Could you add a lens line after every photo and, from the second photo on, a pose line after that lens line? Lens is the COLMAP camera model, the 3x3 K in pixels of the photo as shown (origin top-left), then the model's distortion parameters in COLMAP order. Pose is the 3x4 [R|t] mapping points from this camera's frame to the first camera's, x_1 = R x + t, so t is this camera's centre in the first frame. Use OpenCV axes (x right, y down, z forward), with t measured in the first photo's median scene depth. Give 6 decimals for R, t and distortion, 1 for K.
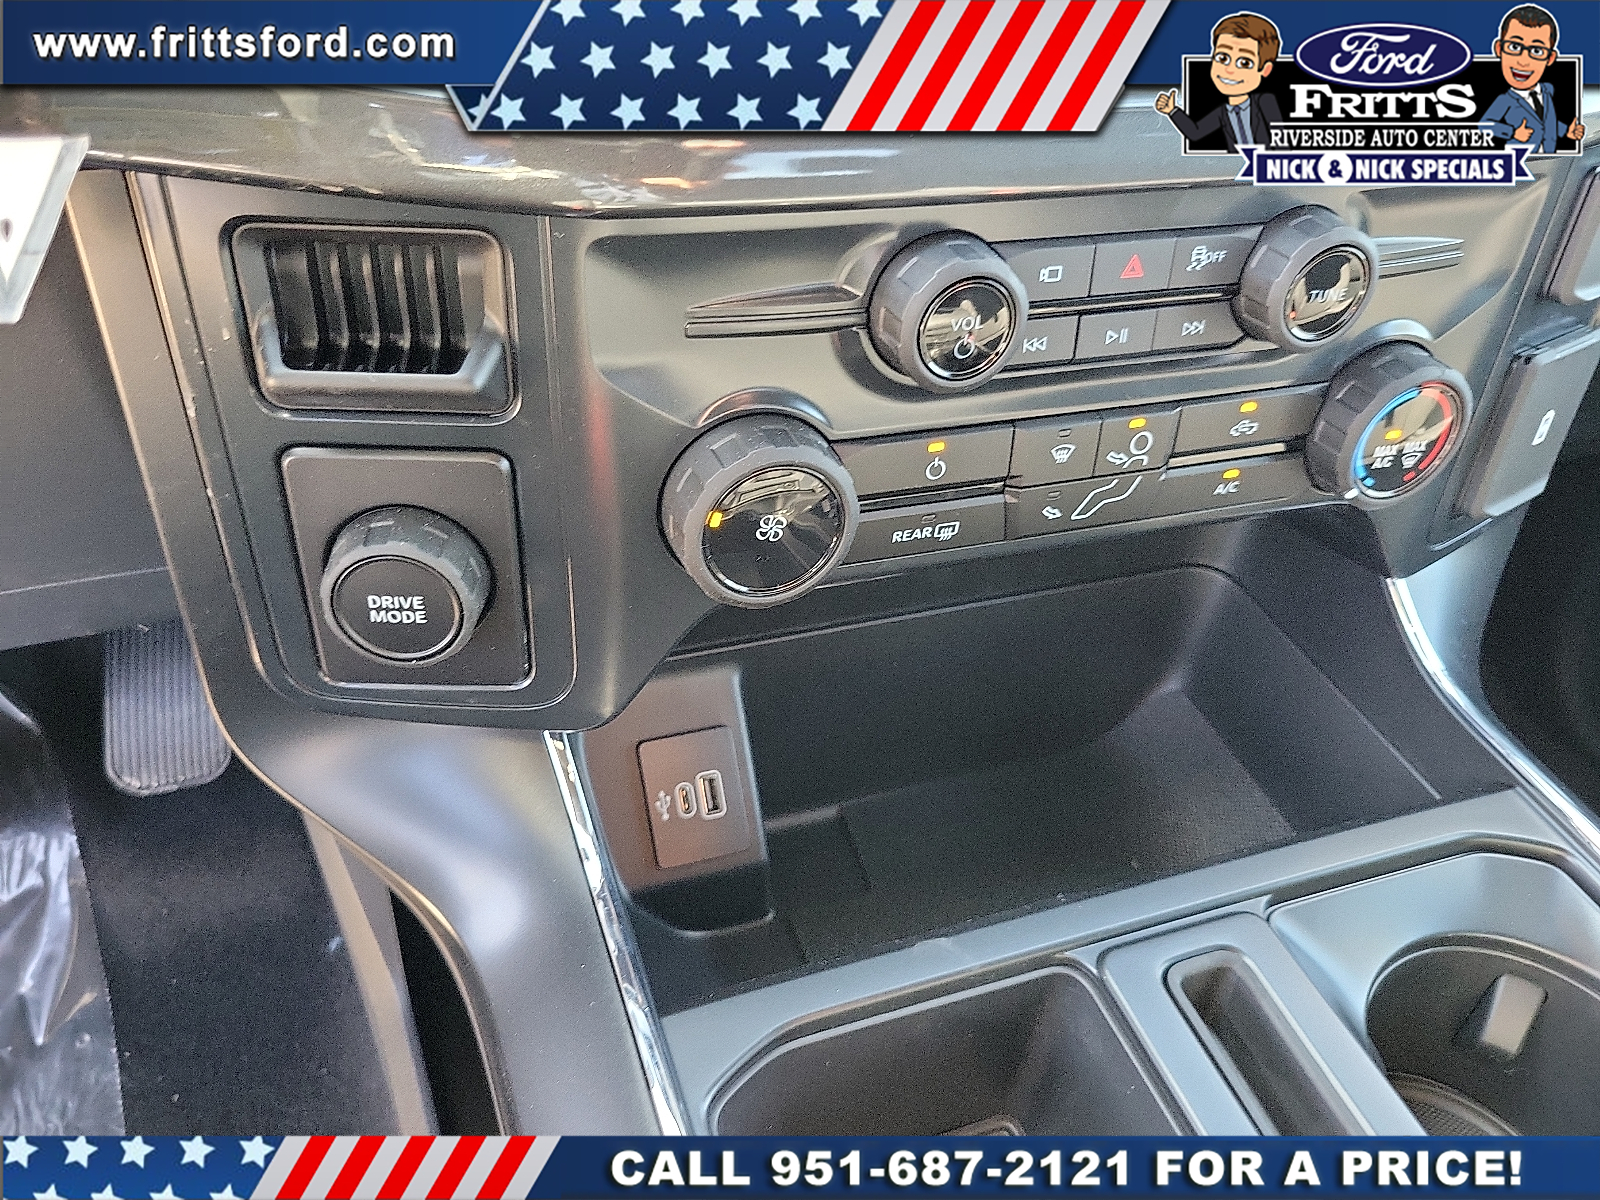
lens RADIAL K [[1210.3, 0, 804.5], [0, 1210.3, 591.5], [0, 0, 1]] dist [-0.000683, -0.002389]
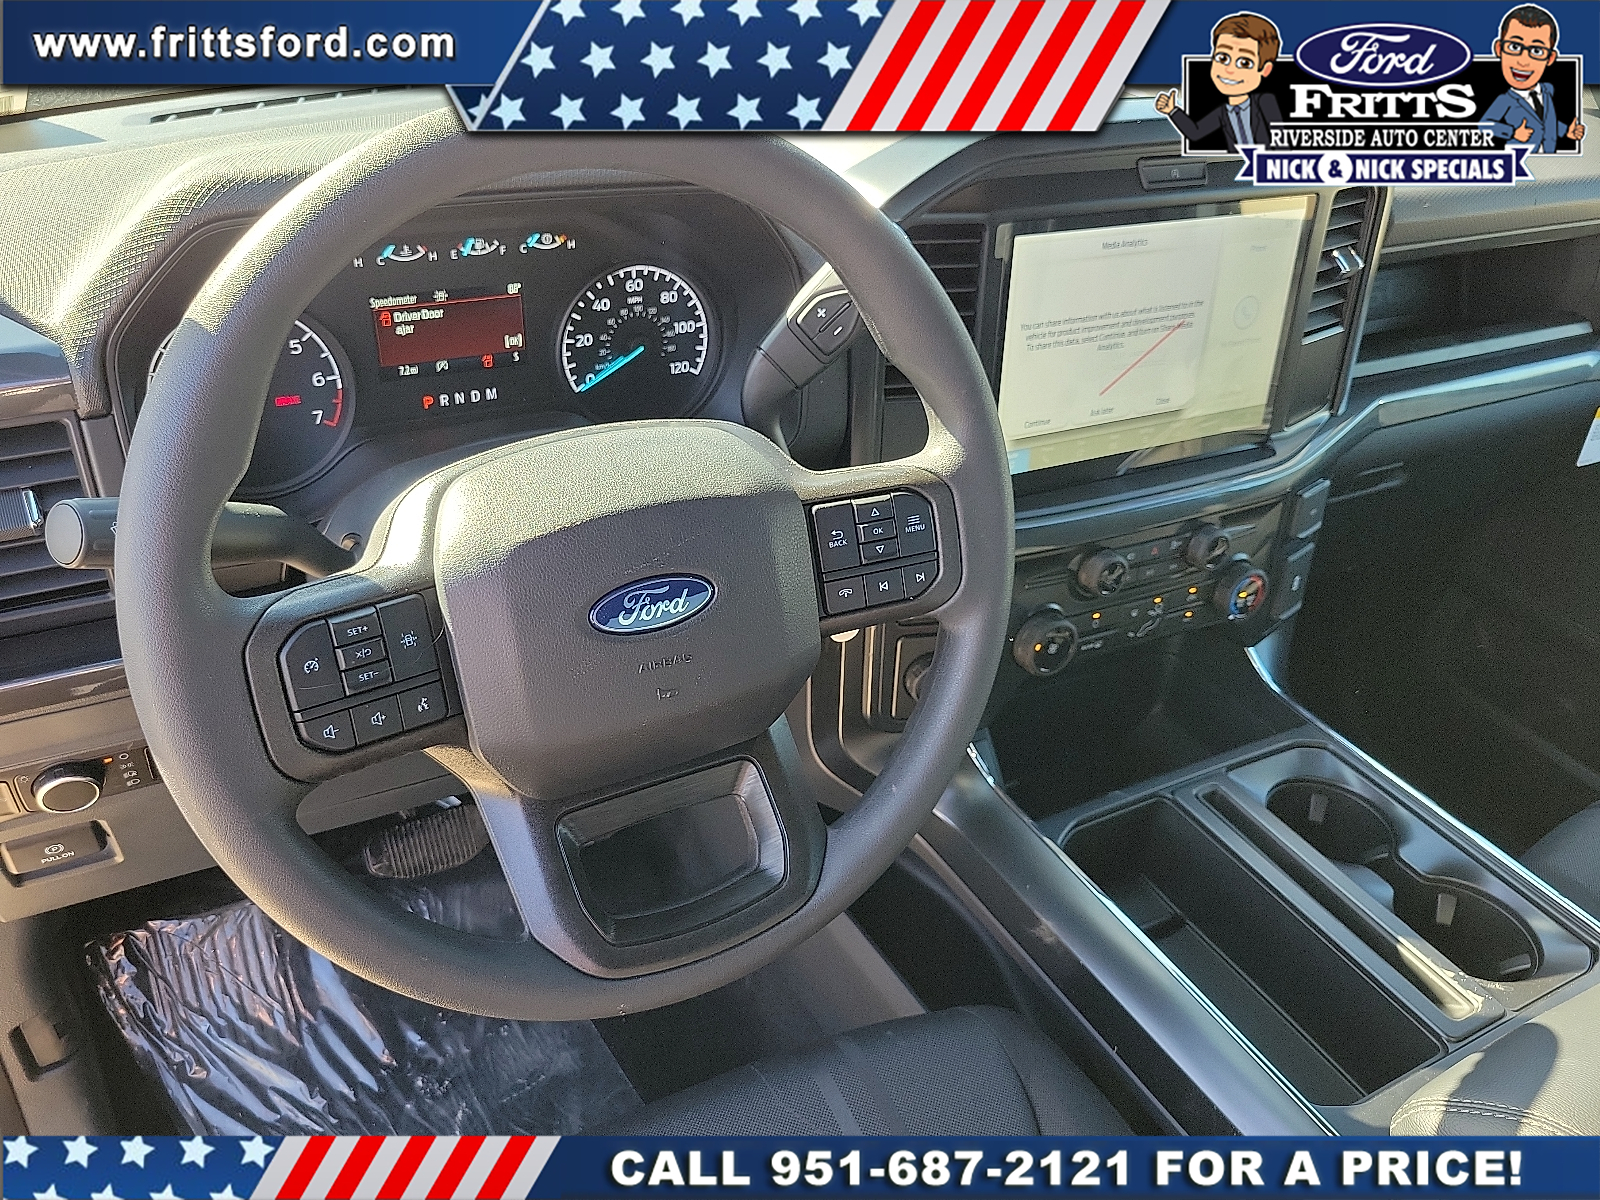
lens RADIAL K [[1222.1, 0, 800.0], [0, 1222.1, 600.0], [0, 0, 1]] dist [0.012545, 0.003802]
pose [[0.987094, -0.097592, 0.126966, -0.942918], [0.112768, 0.986540, -0.118419, 0.109028], [-0.113700, 0.131208, 0.984813, -1.780132]]
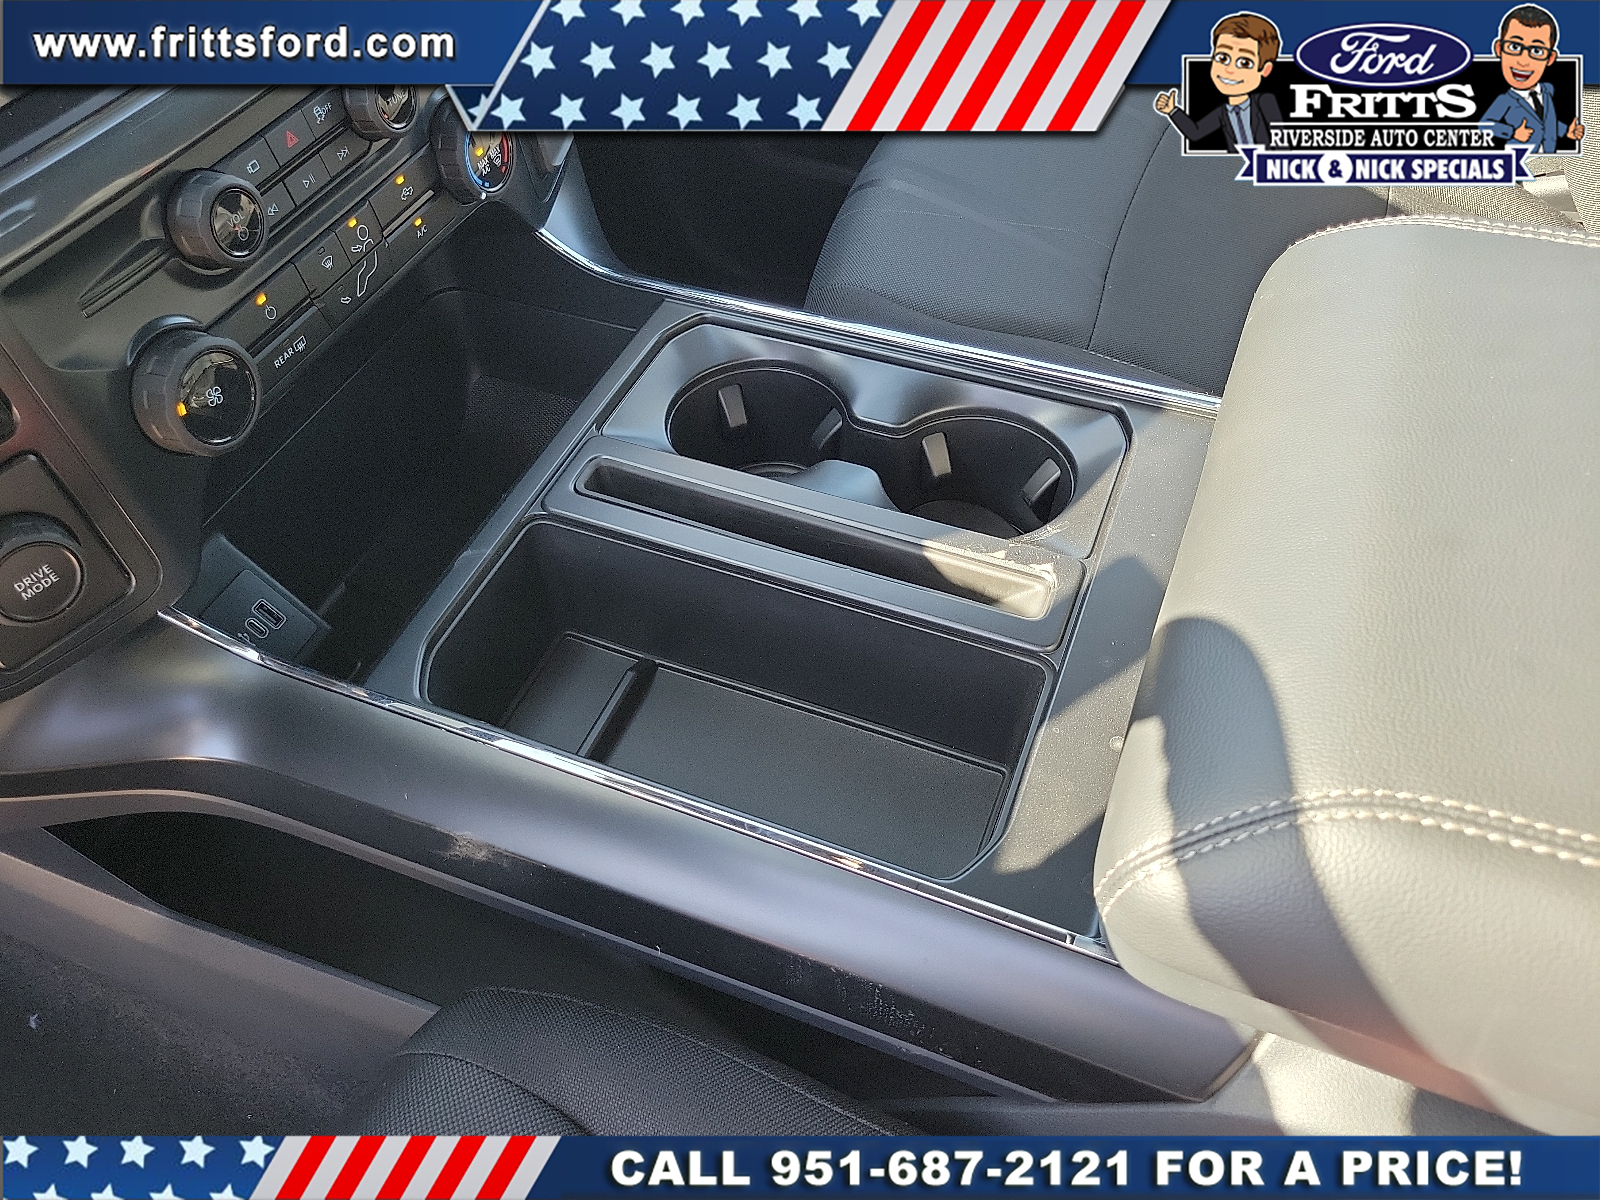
lens RADIAL K [[1222.1, 0, 800.0], [0, 1222.1, 600.0], [0, 0, 1]] dist [0.012545, 0.003802]
pose [[0.659746, -0.632677, 0.405530, -0.319650], [0.556878, 0.773948, 0.301484, 0.091648], [-0.504601, 0.026928, 0.862933, -0.713482]]
